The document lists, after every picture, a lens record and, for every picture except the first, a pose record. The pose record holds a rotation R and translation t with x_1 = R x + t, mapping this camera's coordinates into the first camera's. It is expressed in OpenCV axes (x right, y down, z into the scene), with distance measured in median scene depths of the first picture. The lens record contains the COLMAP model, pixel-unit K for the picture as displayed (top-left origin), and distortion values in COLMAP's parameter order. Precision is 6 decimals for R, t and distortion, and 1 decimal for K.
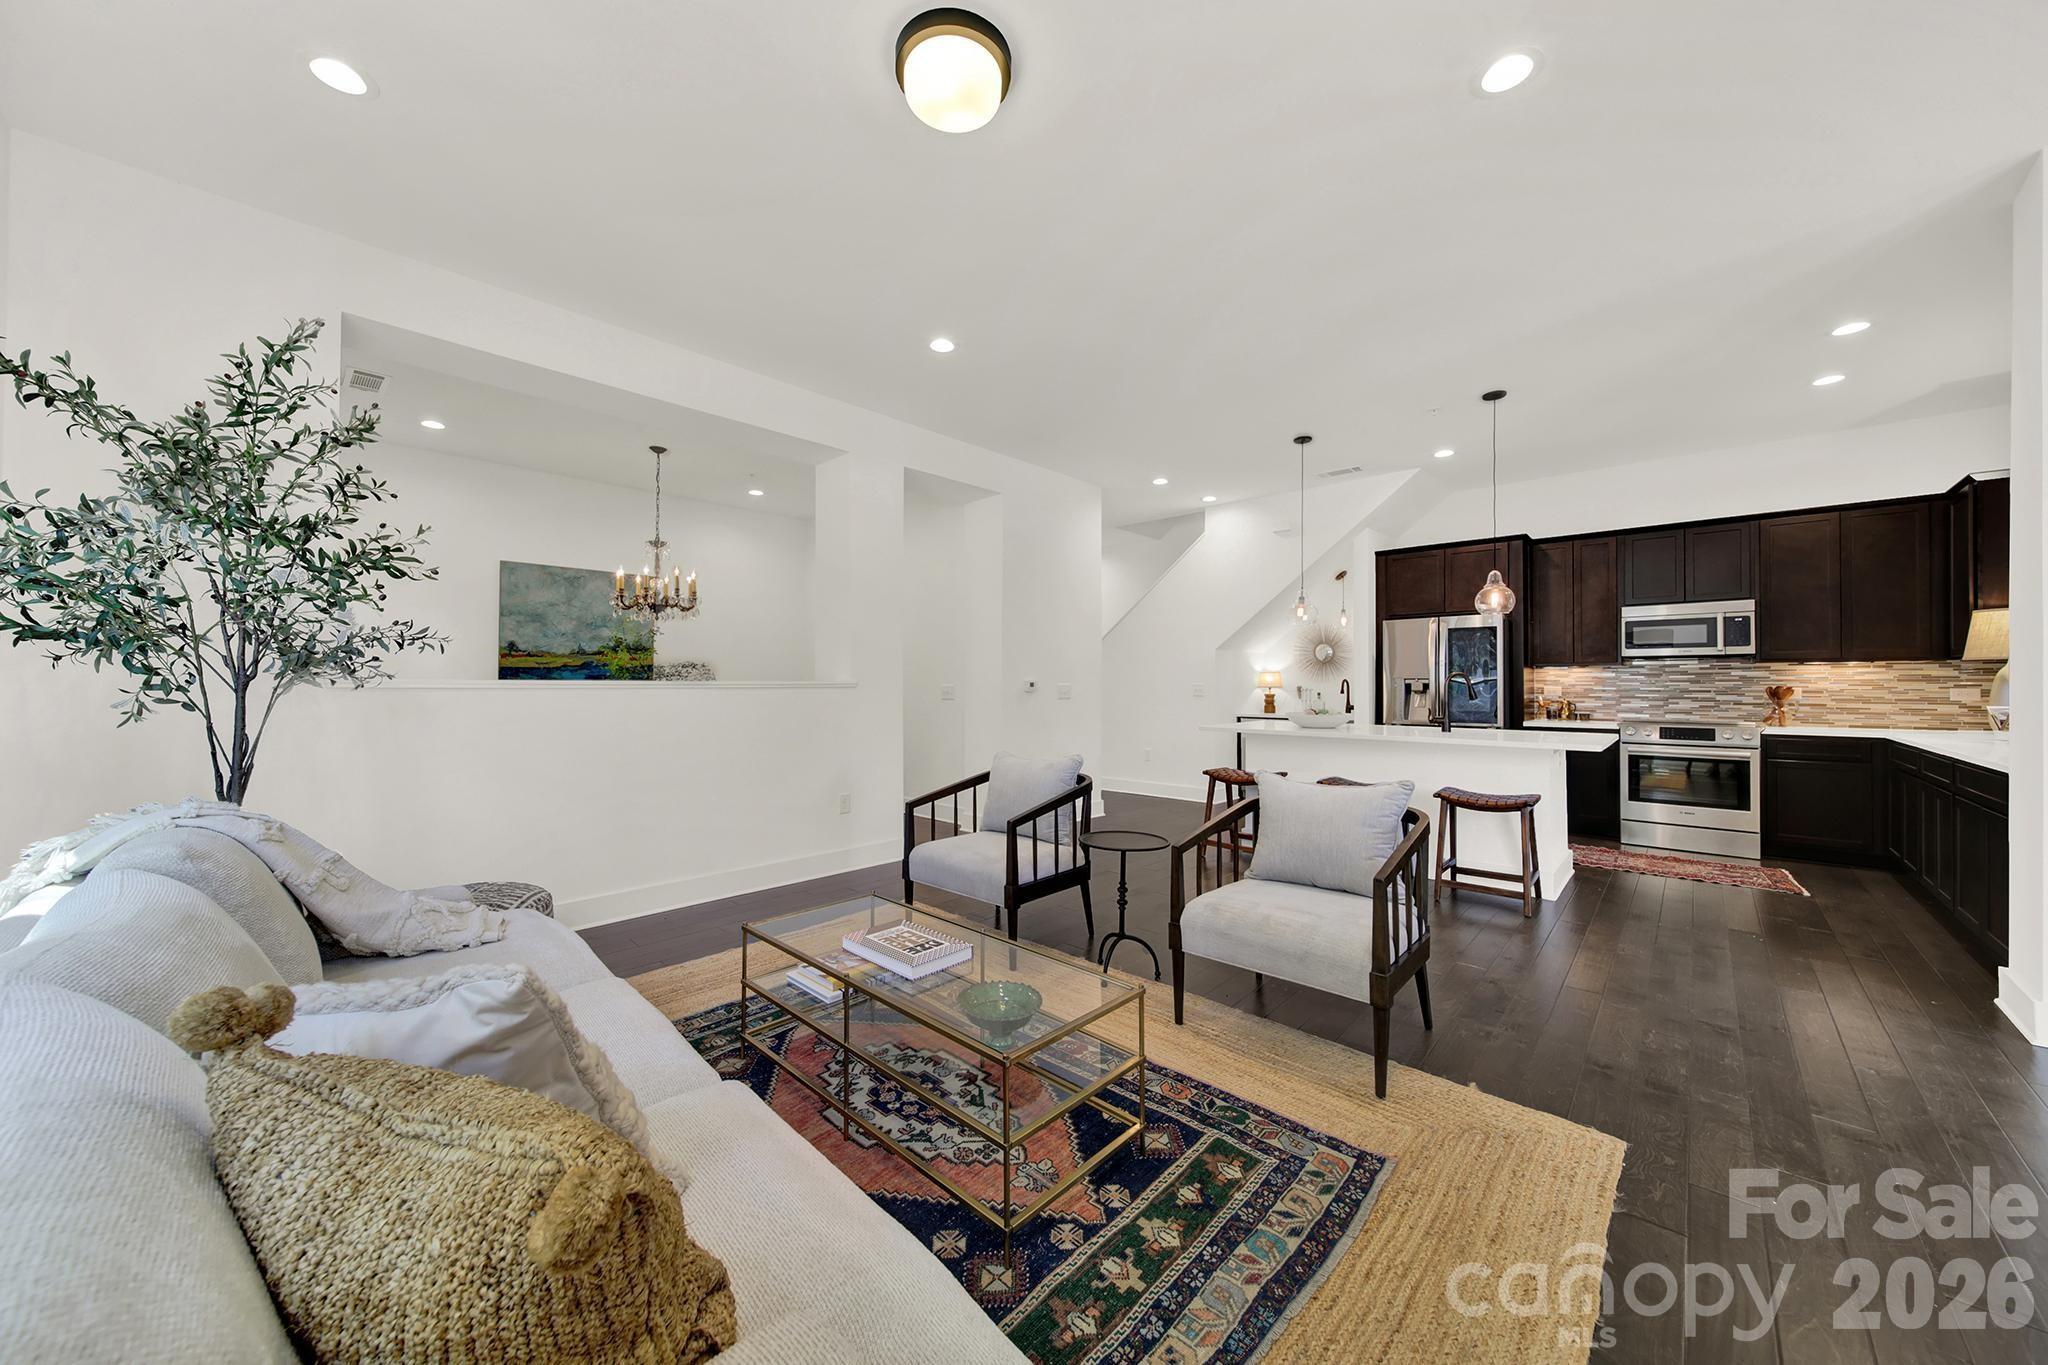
lens RADIAL K [[745.2, 0, 1047.7], [0, 745.2, 672.4], [0, 0, 1]] dist [-0.000506, -0.000063]
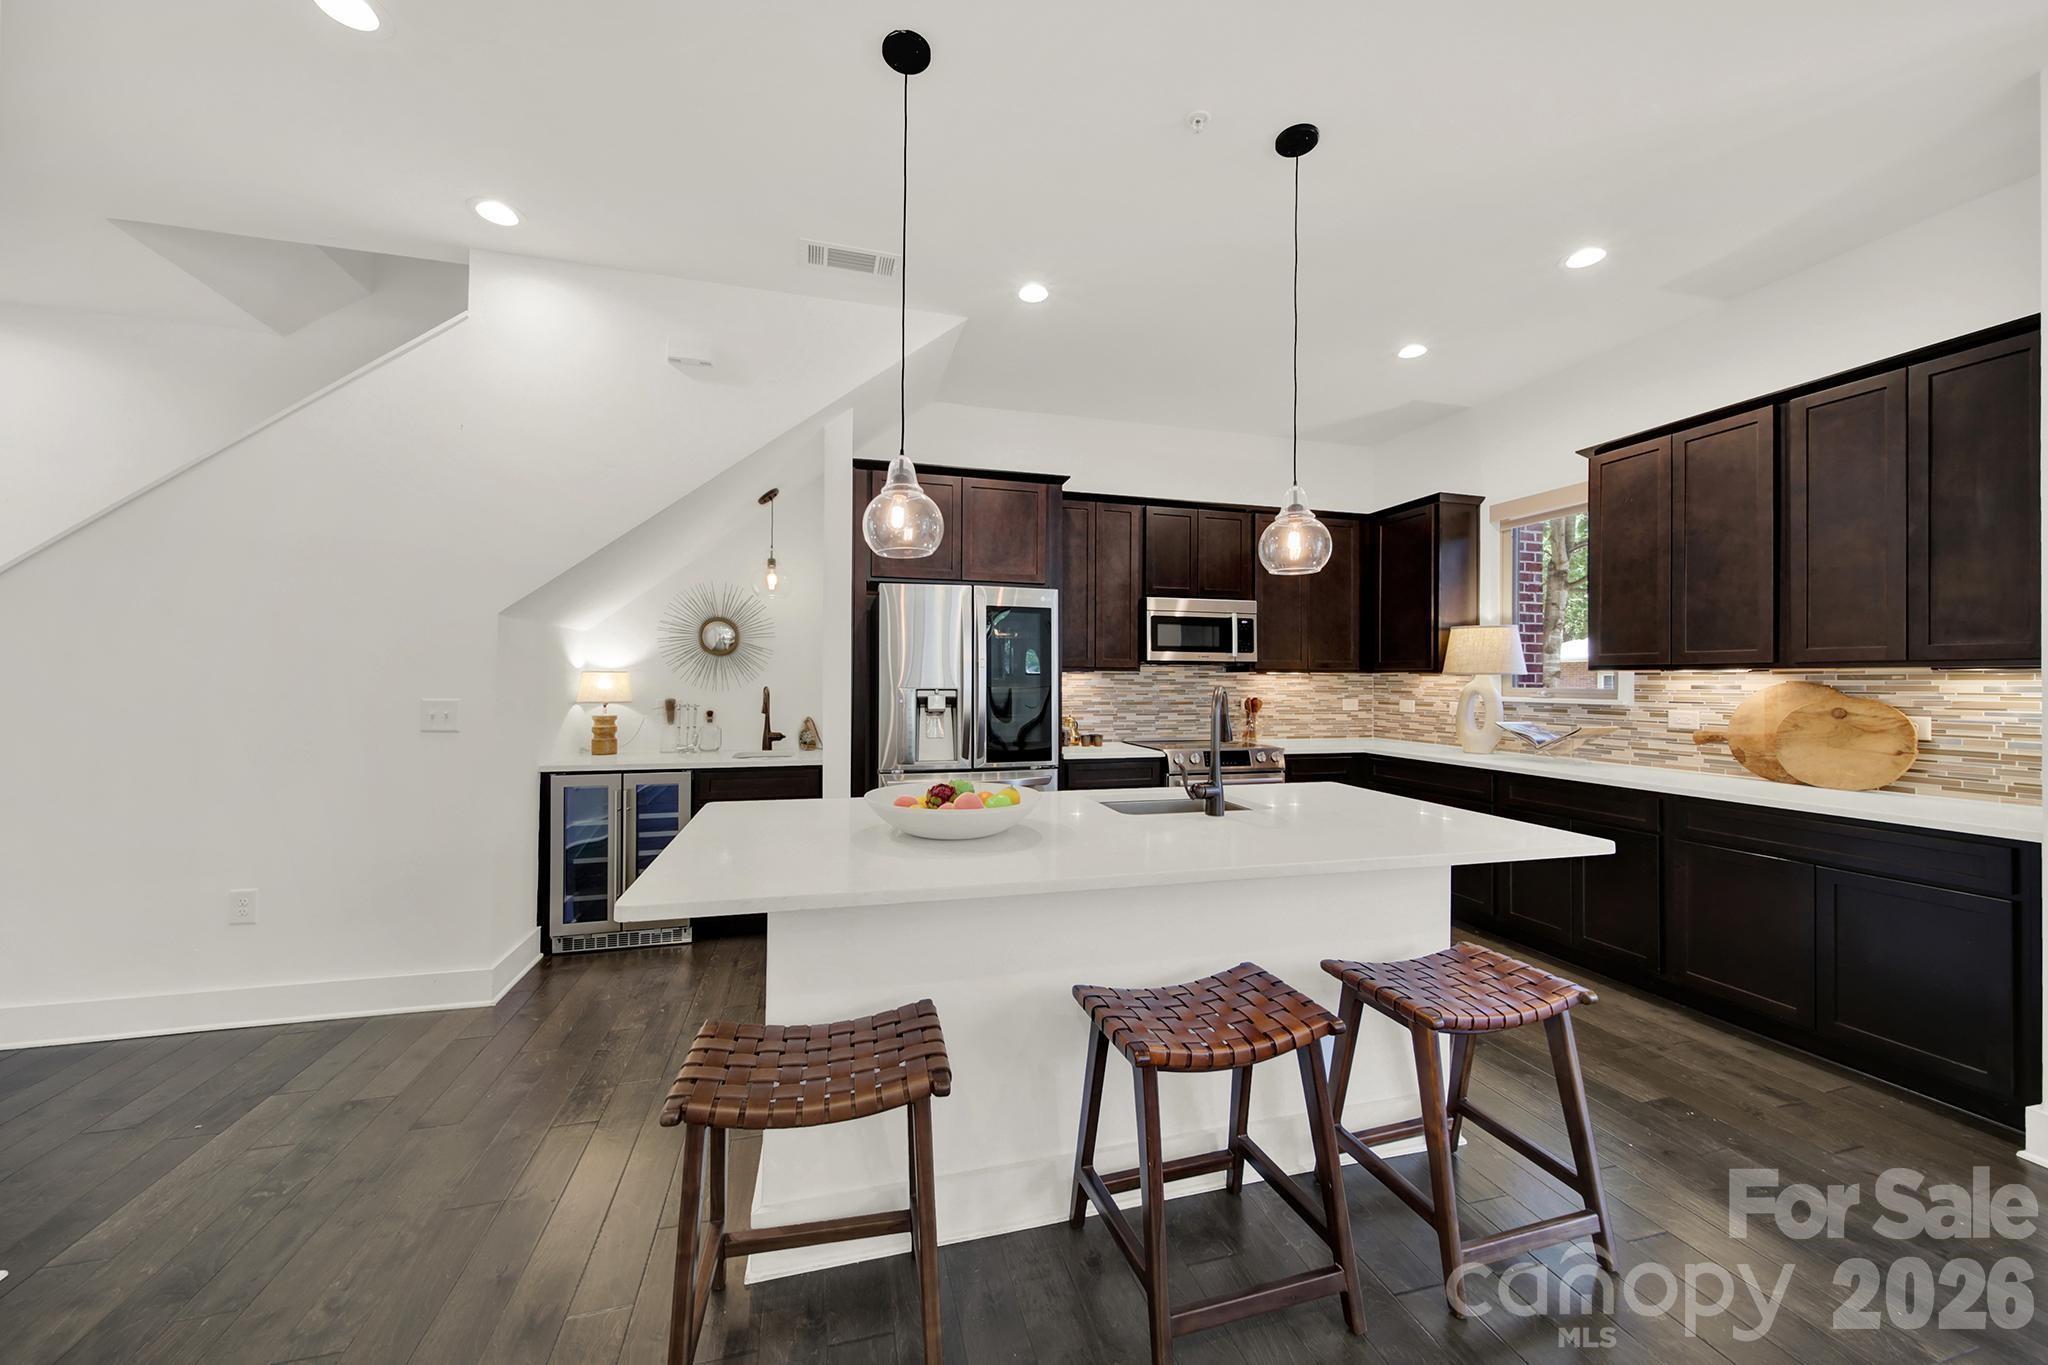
lens RADIAL K [[708.2, 0, 989.9], [0, 708.2, 675.9], [0, 0, 1]] dist [-0.000672, -0.000223]
pose [[0.554308, 0.006680, 0.832285, 0.072747], [-0.018375, 0.999822, 0.004213, -0.006082], [-0.832109, -0.017629, 0.554332, 0.778479]]
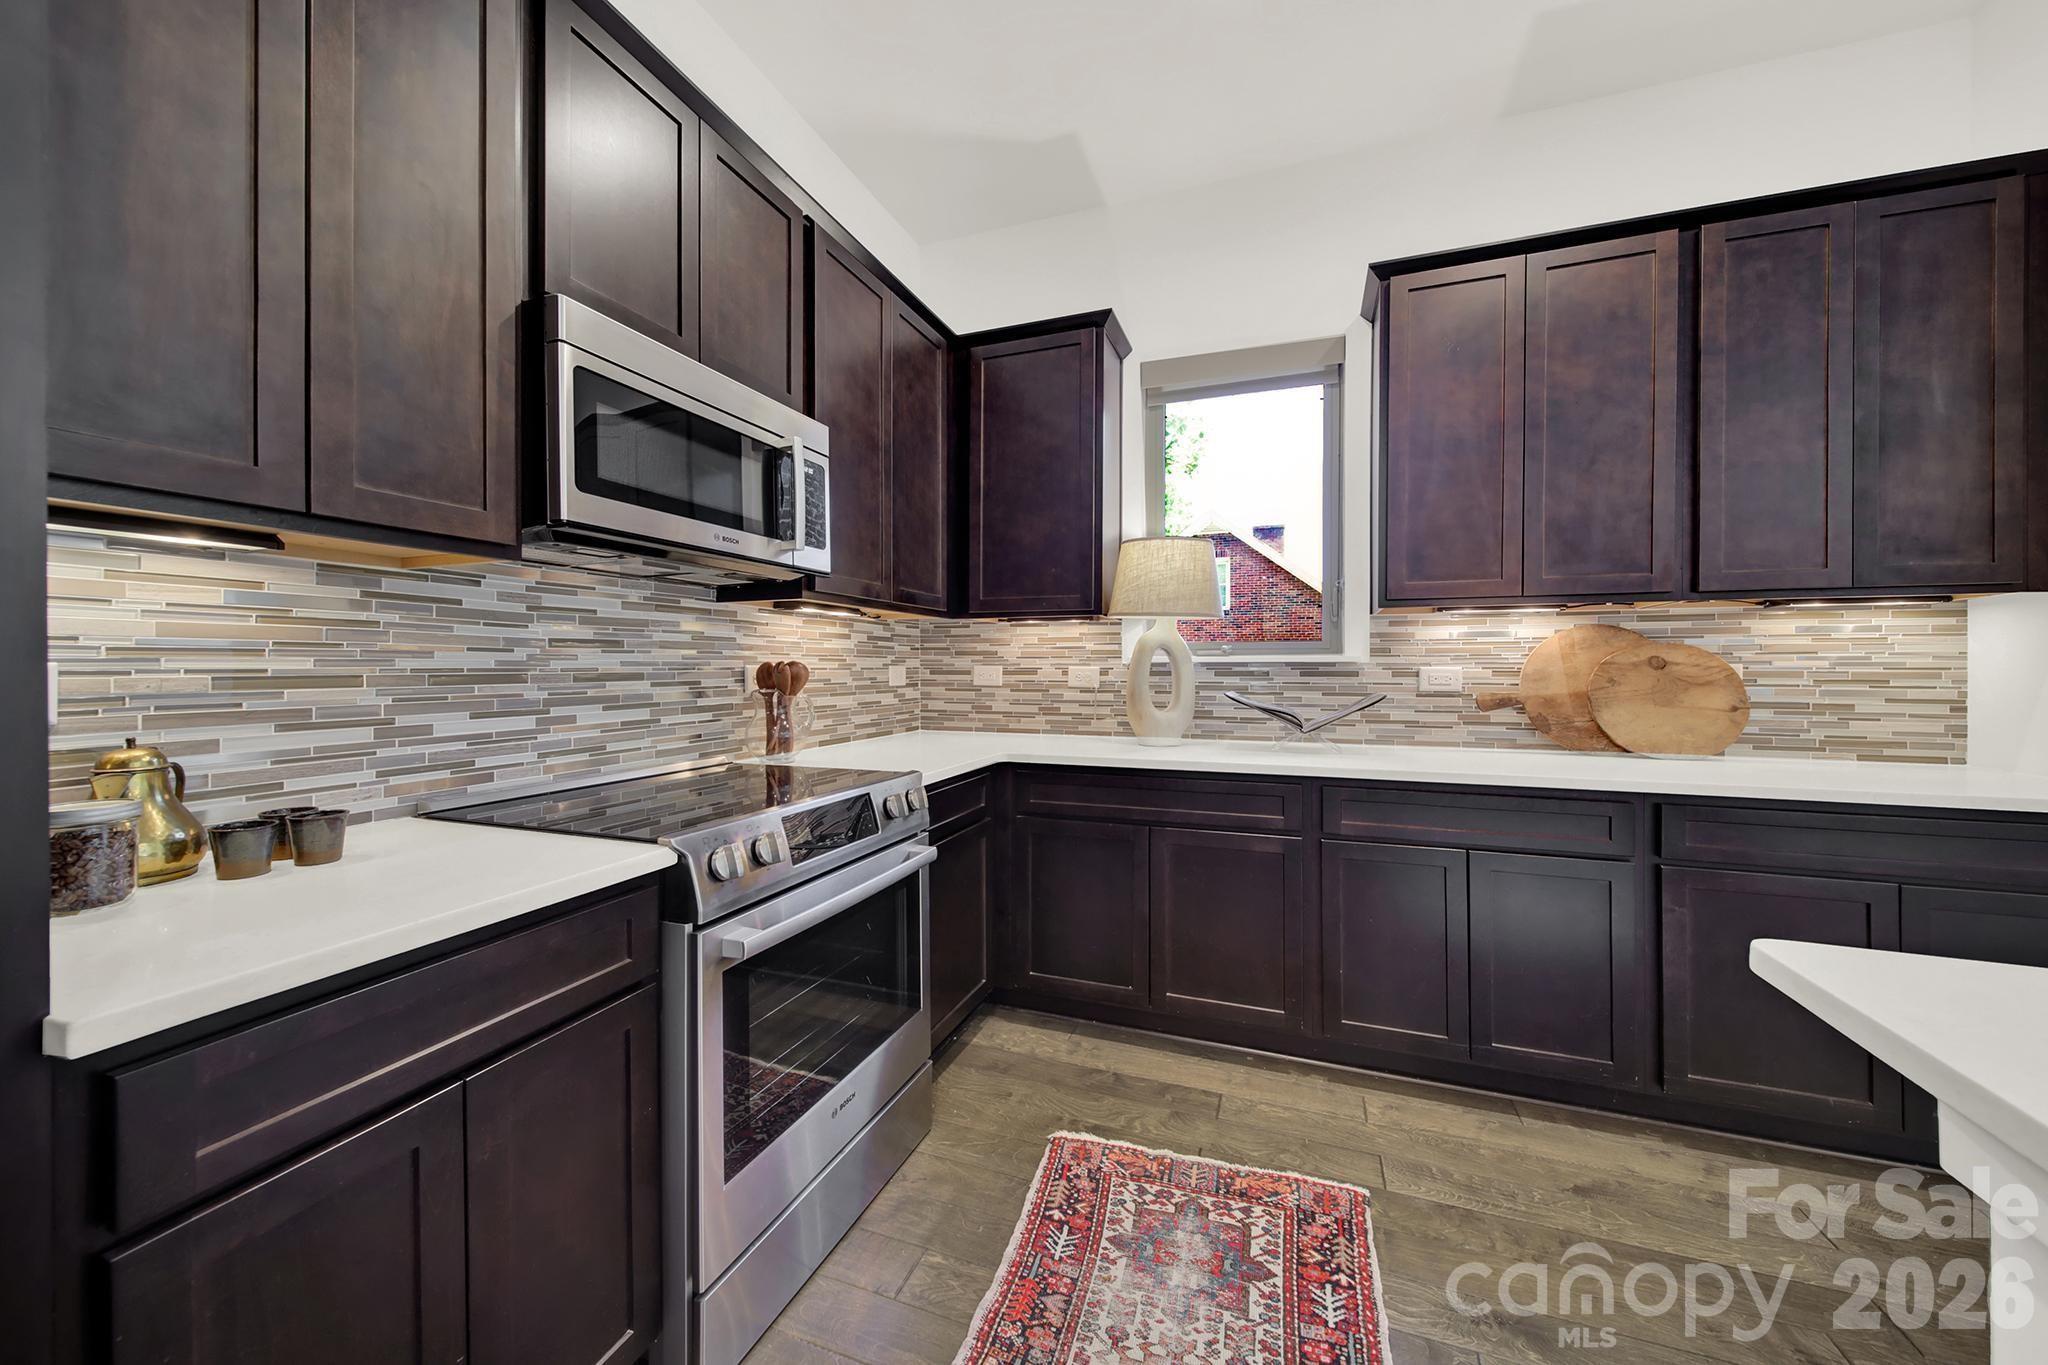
lens RADIAL K [[745.2, 0, 1047.7], [0, 745.2, 672.4], [0, 0, 1]] dist [-0.000506, -0.000063]
pose [[-0.400020, -0.011423, 0.916435, 0.545825], [-0.018758, 0.999815, 0.004274, 0.019850], [-0.916314, -0.015481, -0.400161, 1.019909]]
